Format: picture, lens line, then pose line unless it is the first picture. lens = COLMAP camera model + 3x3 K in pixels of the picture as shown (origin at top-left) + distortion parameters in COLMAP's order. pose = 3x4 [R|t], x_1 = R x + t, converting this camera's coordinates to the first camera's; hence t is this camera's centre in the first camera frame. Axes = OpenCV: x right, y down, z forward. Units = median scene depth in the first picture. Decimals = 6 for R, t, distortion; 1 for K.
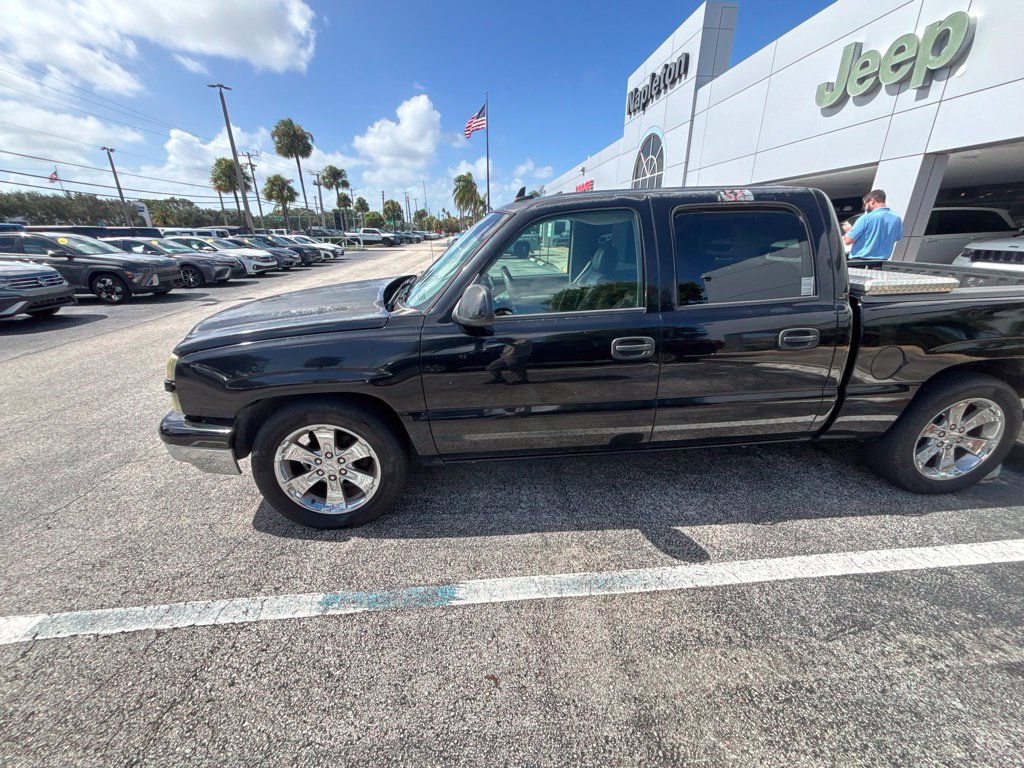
lens RADIAL K [[410.2, 0, 507.7], [0, 410.2, 378.8], [0, 0, 1]] dist [-0.000574, 0.000885]
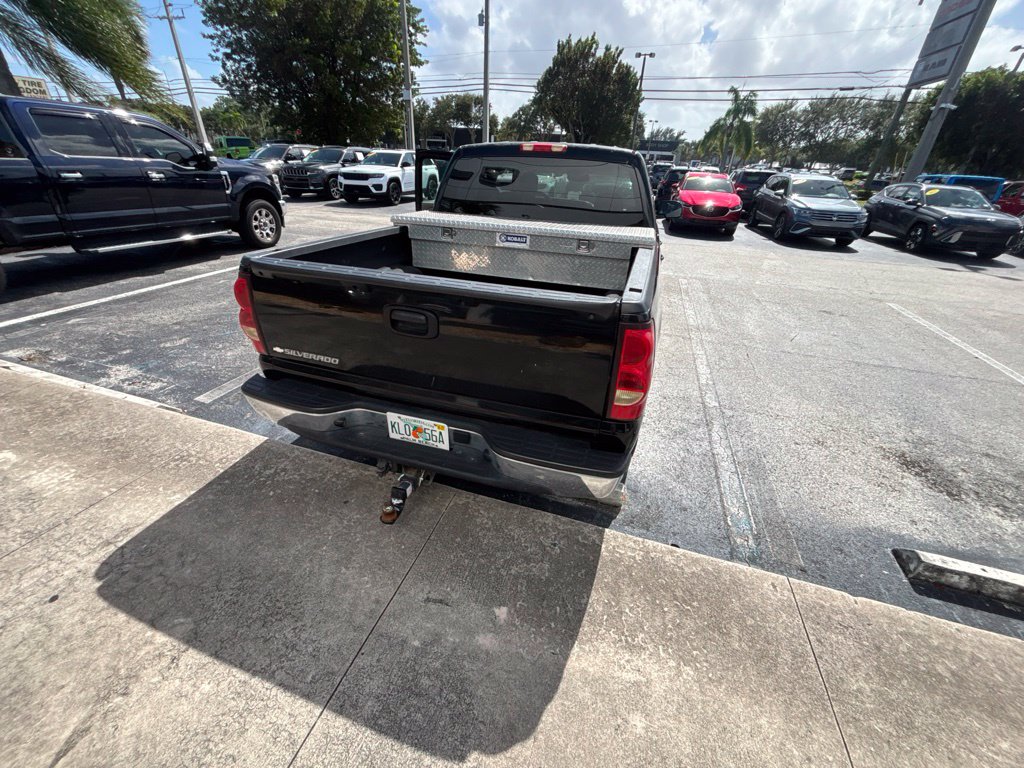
lens RADIAL K [[410.2, 0, 510.8], [0, 410.2, 384.0], [0, 0, 1]] dist [-0.000574, 0.000885]
pose [[-0.374394, 0.438709, -0.816923, 1.747615], [-0.354716, 0.746229, 0.563310, -0.550057], [0.856741, 0.500676, -0.123767, 1.362441]]
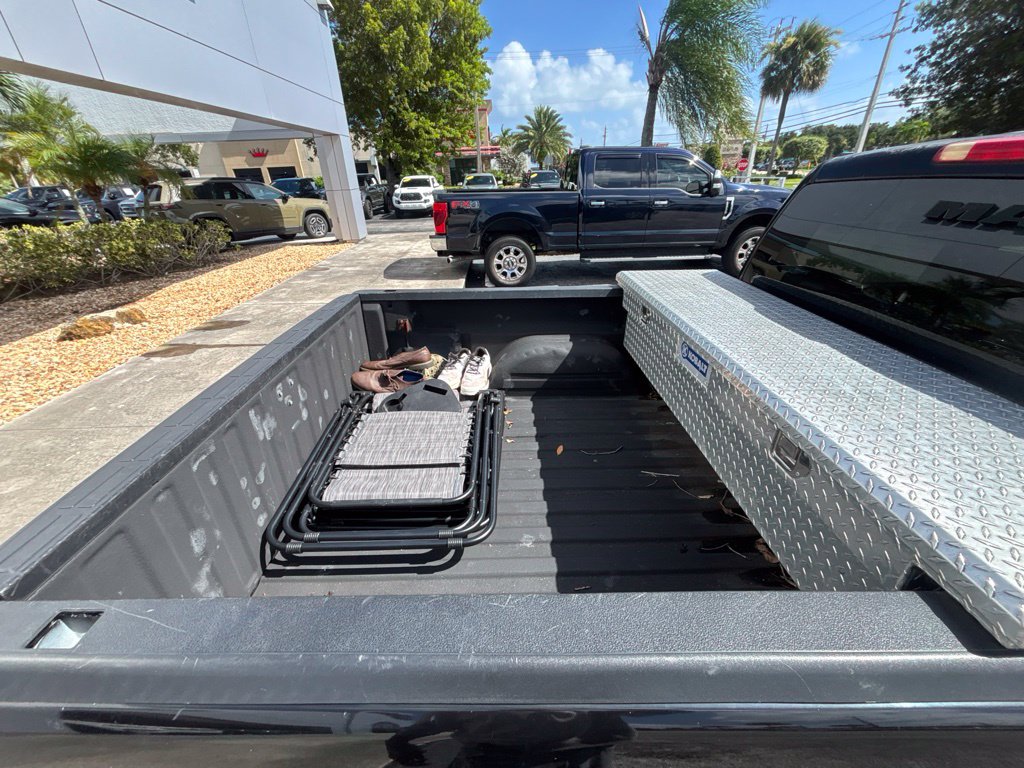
lens RADIAL K [[410.2, 0, 510.6], [0, 410.2, 384.5], [0, 0, 1]] dist [-0.000574, 0.000885]
pose [[-0.997794, 0.006528, 0.066067, 0.985671], [0.053016, 0.677340, 0.733758, -0.584164], [-0.039959, 0.735641, -0.676191, 1.405427]]
